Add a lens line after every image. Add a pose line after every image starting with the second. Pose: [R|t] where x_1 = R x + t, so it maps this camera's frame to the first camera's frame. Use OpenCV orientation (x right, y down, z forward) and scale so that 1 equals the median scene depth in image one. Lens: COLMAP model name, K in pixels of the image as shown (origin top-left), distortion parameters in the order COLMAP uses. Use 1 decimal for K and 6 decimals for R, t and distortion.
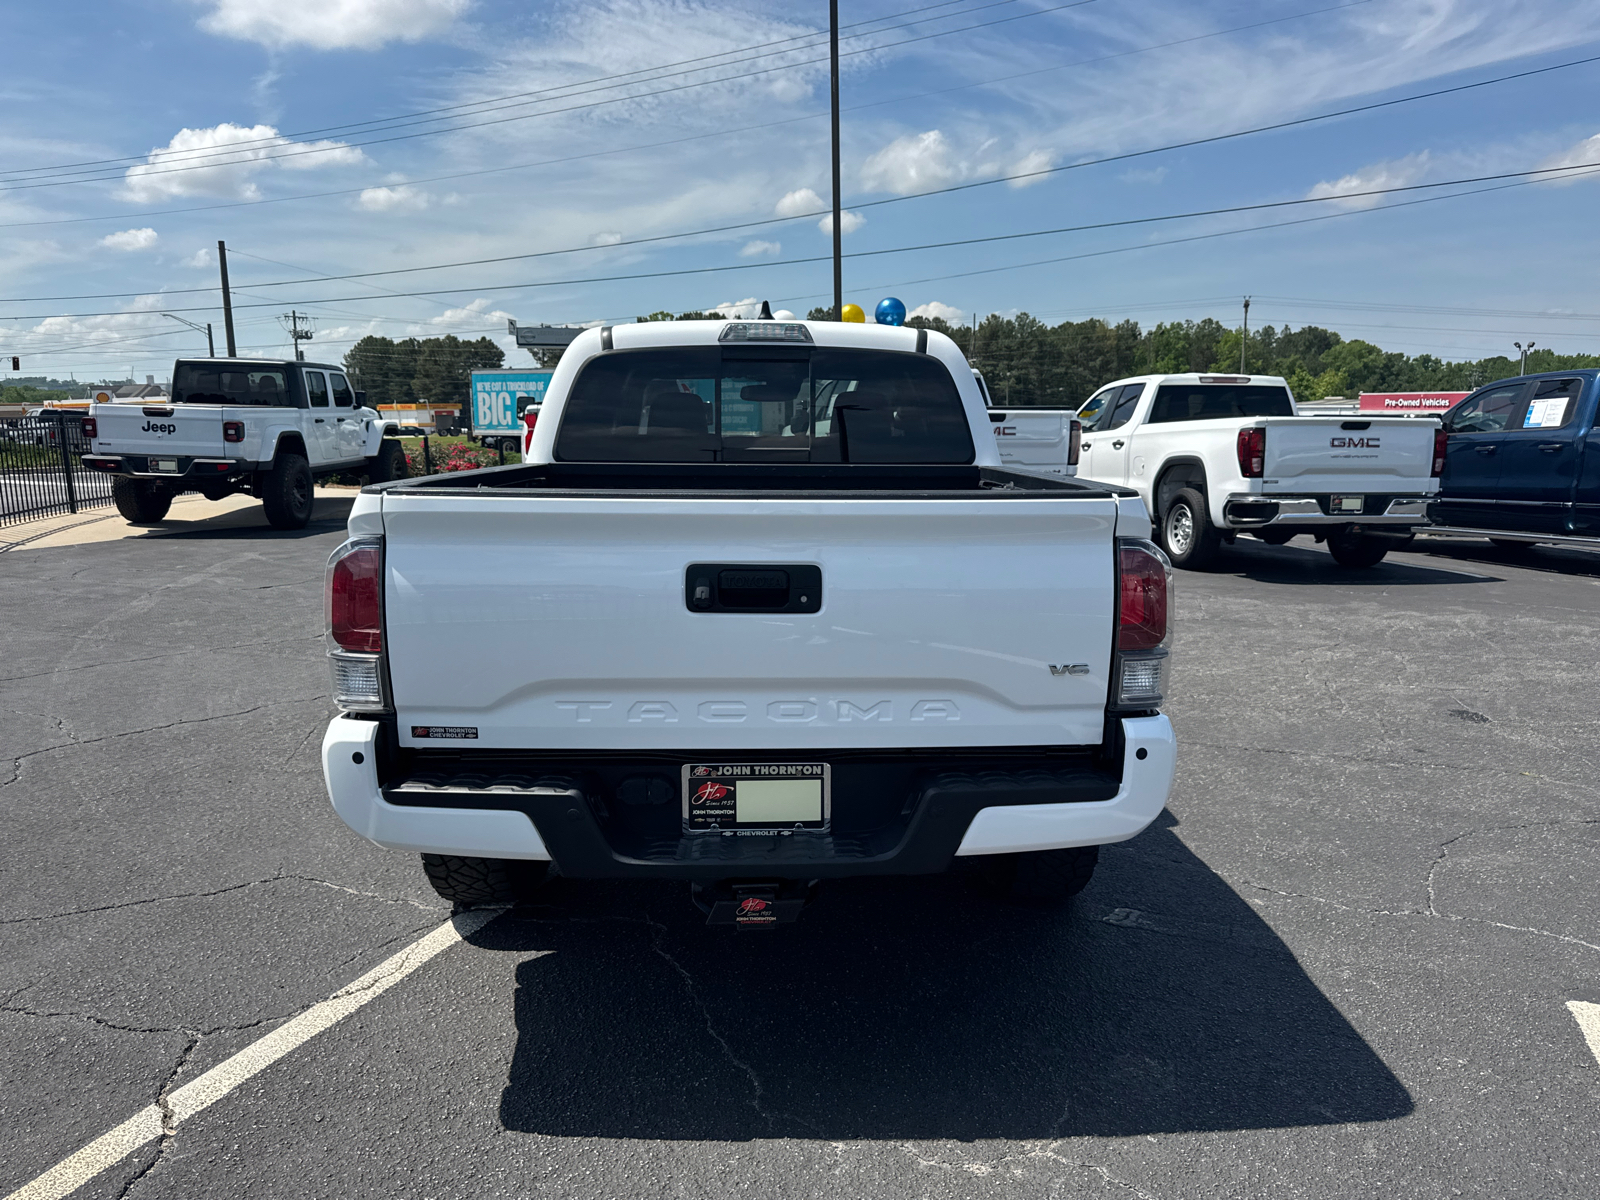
lens RADIAL K [[1165.0, 0, 800.6], [0, 1165.0, 609.2], [0, 0, 1]] dist [0.024090, -0.035451]
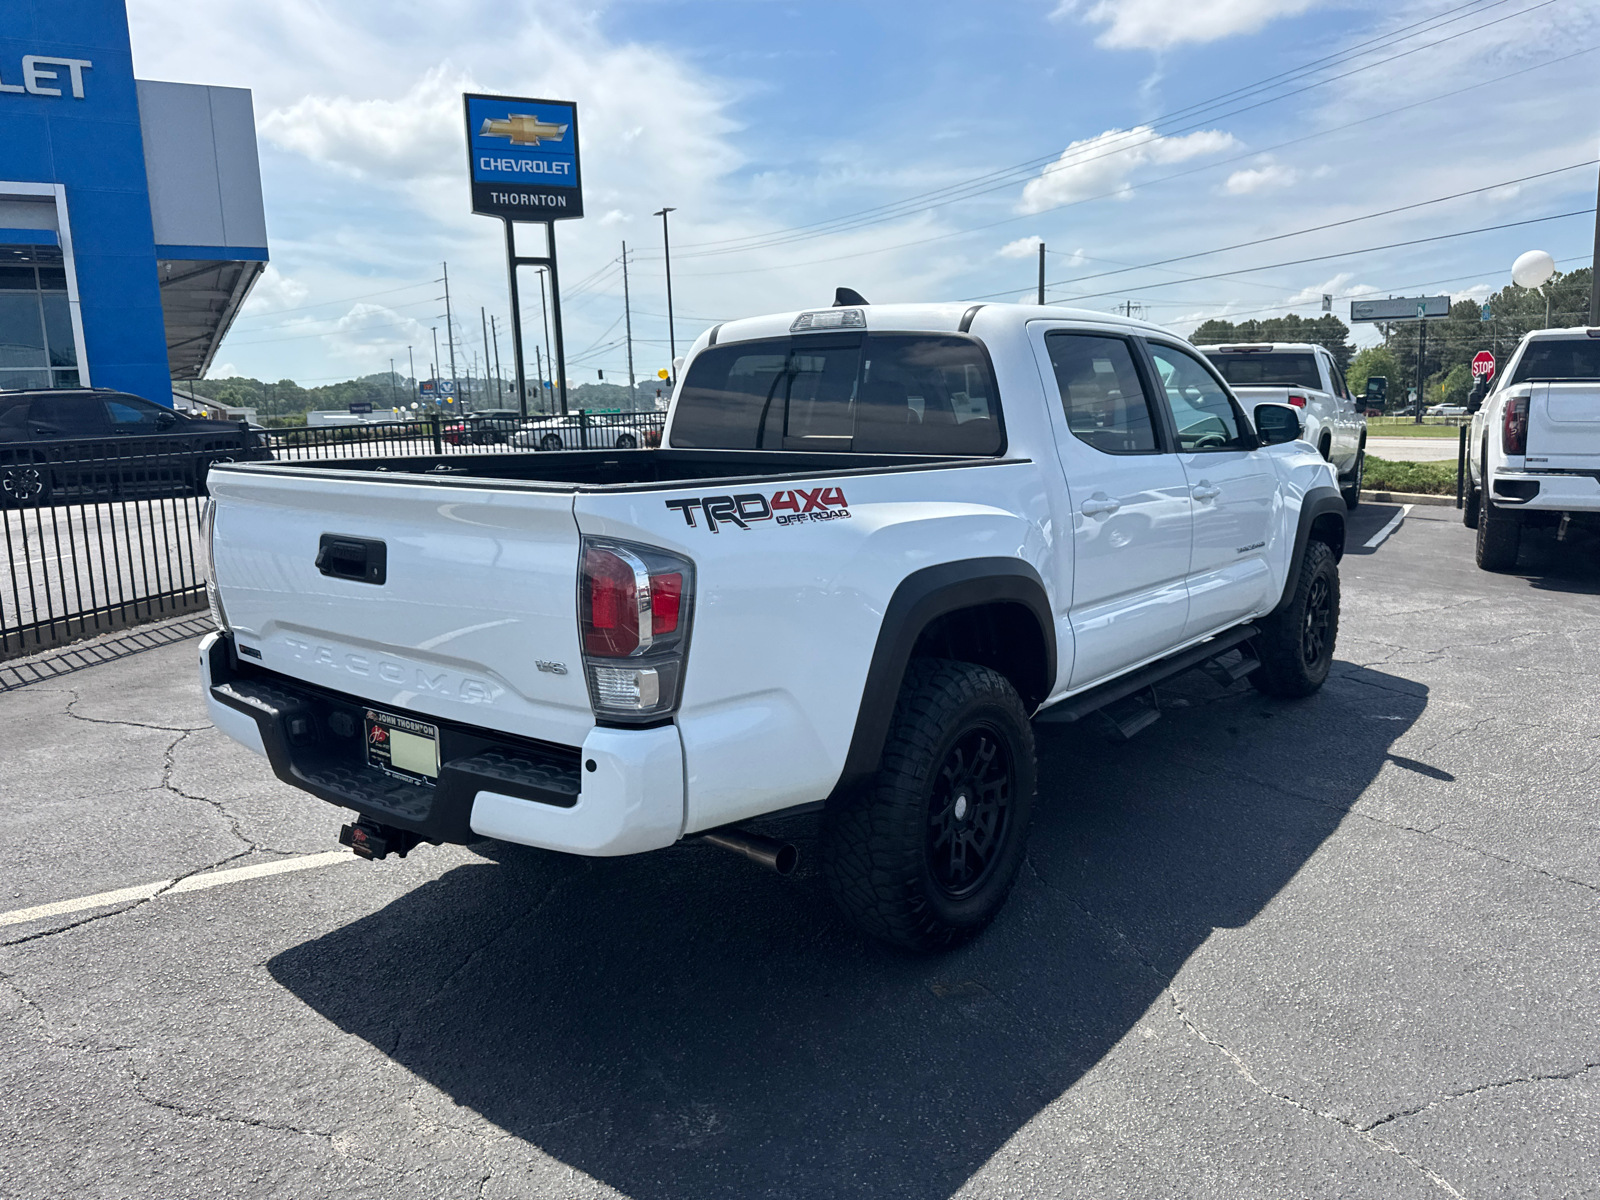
lens RADIAL K [[1148.4, 0, 800.0], [0, 1148.4, 600.0], [0, 0, 1]] dist [0.025903, -0.032796]
pose [[0.768101, 0.096018, -0.633089, 0.594964], [-0.090325, 0.995054, 0.041327, -0.038273], [0.633926, 0.025441, 0.772975, 0.233586]]
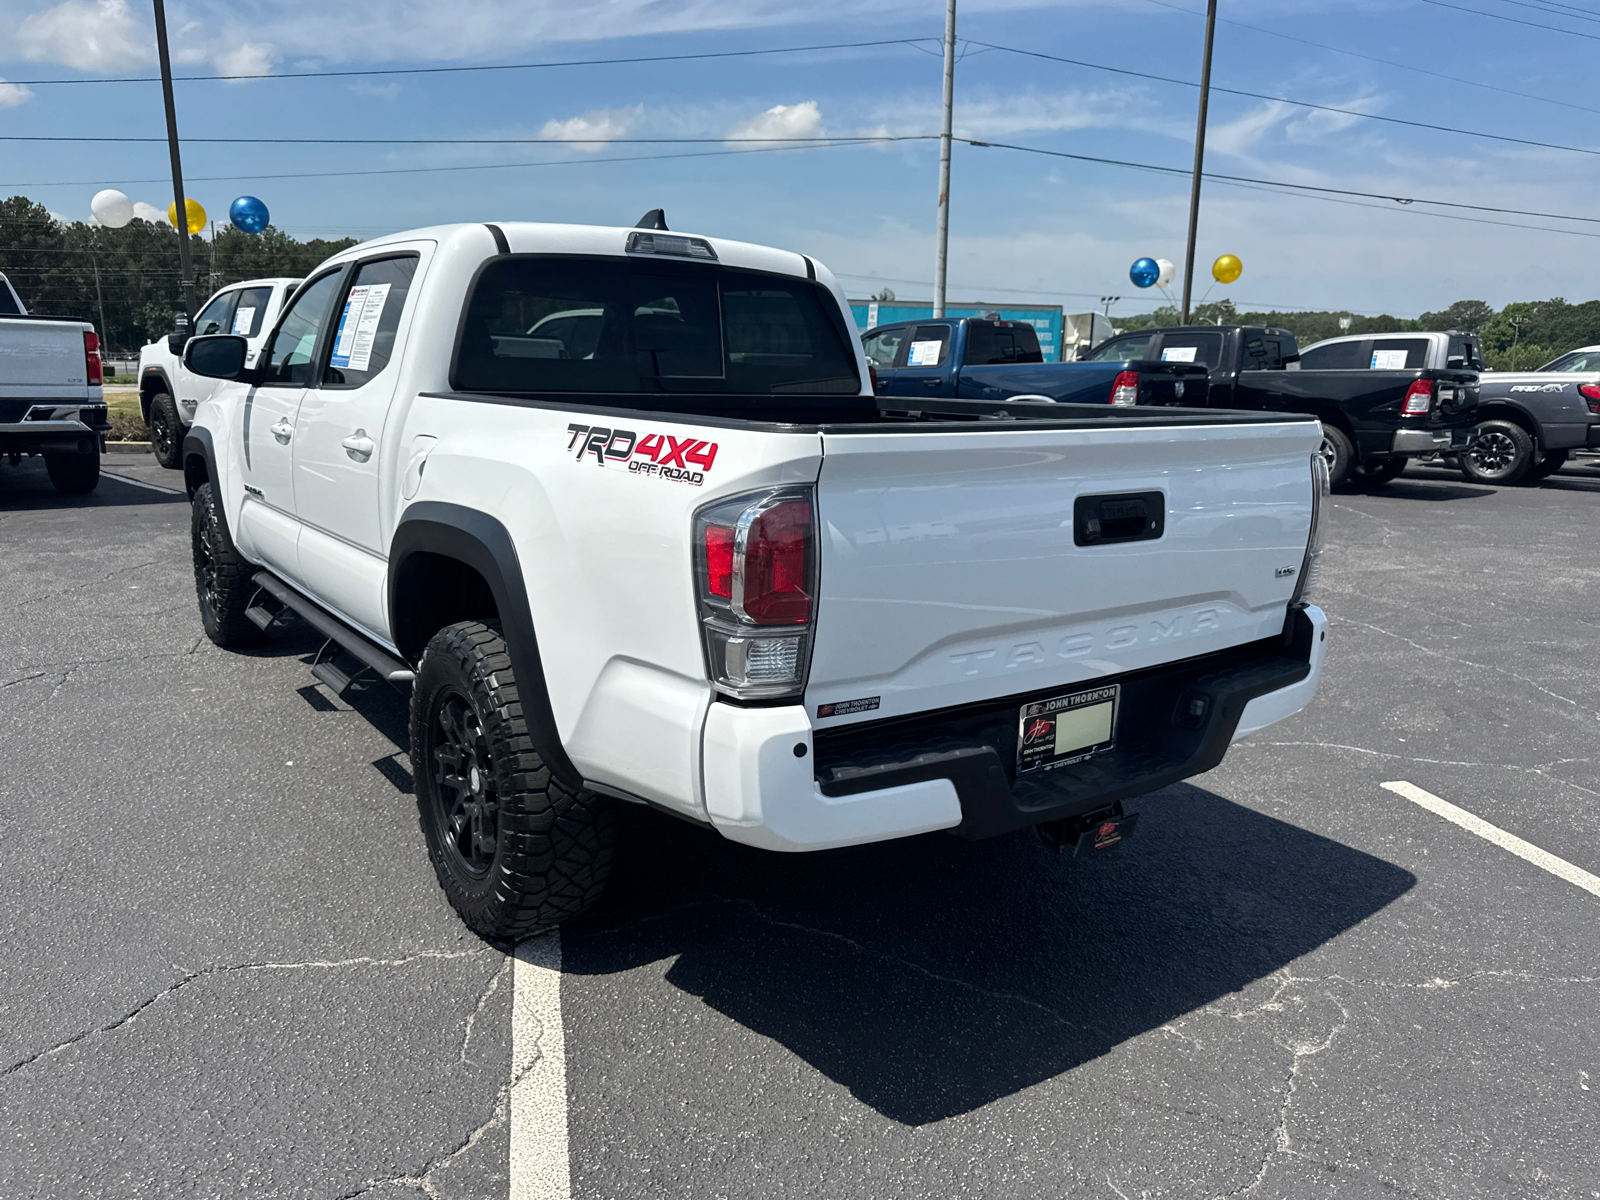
lens RADIAL K [[1174.0, 0, 807.1], [0, 1174.0, 613.9], [0, 0, 1]] dist [0.024442, -0.051098]
pose [[0.815164, -0.103307, 0.569943, -0.491549], [0.068707, 0.994265, 0.081951, -0.021663], [-0.575141, -0.027645, 0.817587, 0.188068]]
